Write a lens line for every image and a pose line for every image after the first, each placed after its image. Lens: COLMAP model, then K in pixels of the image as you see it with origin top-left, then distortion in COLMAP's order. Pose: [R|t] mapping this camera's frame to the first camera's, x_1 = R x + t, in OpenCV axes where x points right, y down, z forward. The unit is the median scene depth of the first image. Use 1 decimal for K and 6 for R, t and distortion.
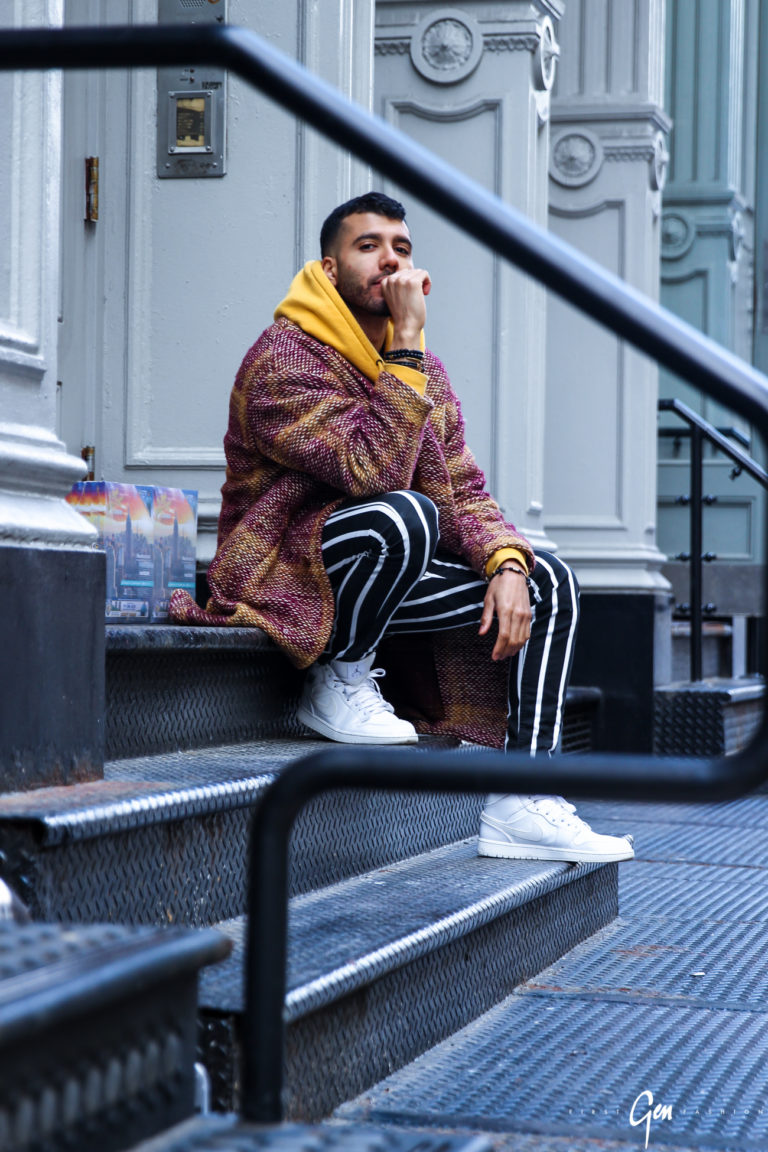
lens RADIAL K [[2983.5, 0, 384.3], [0, 2983.5, 575.0], [0, 0, 1]] dist [0.061805, 0.000000]
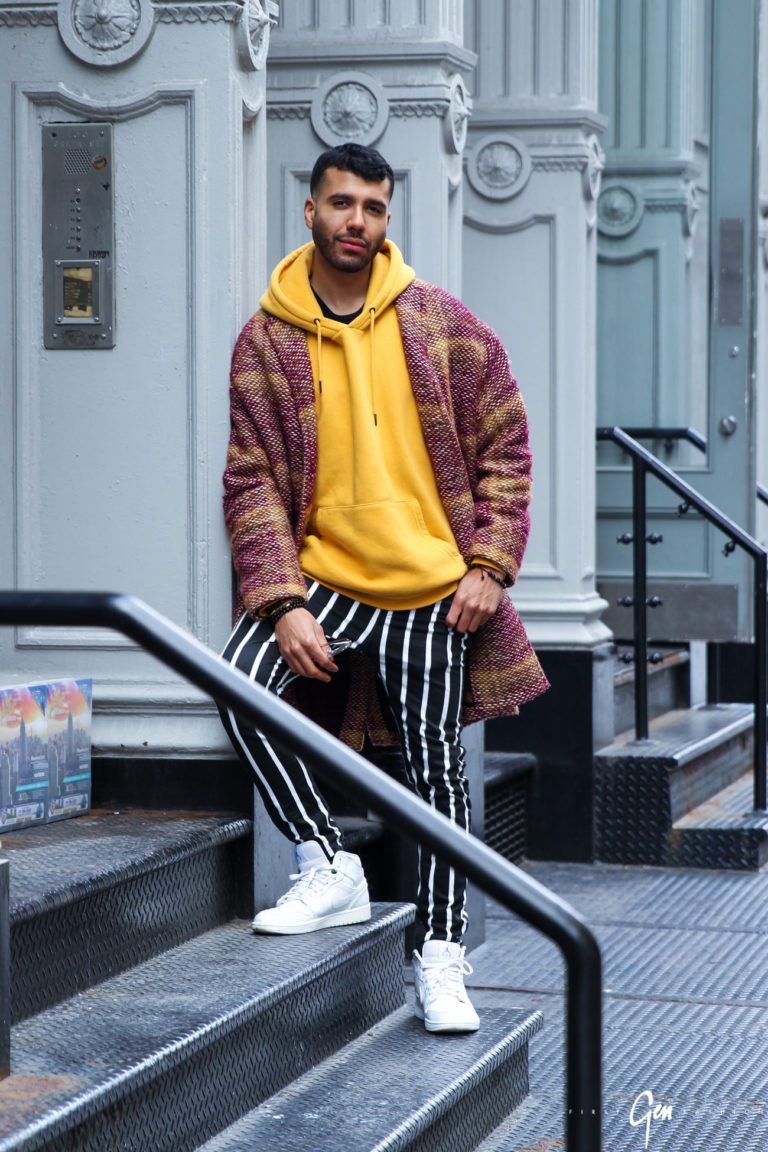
lens RADIAL K [[3660.1, 0, 382.8], [0, 3660.1, 576.4], [0, 0, 1]] dist [0.148998, 0.000000]
pose [[0.999729, -0.014098, 0.018504, 0.008000], [0.013405, 0.999224, 0.037044, -0.074605], [-0.019012, -0.036786, 0.999142, -0.144149]]
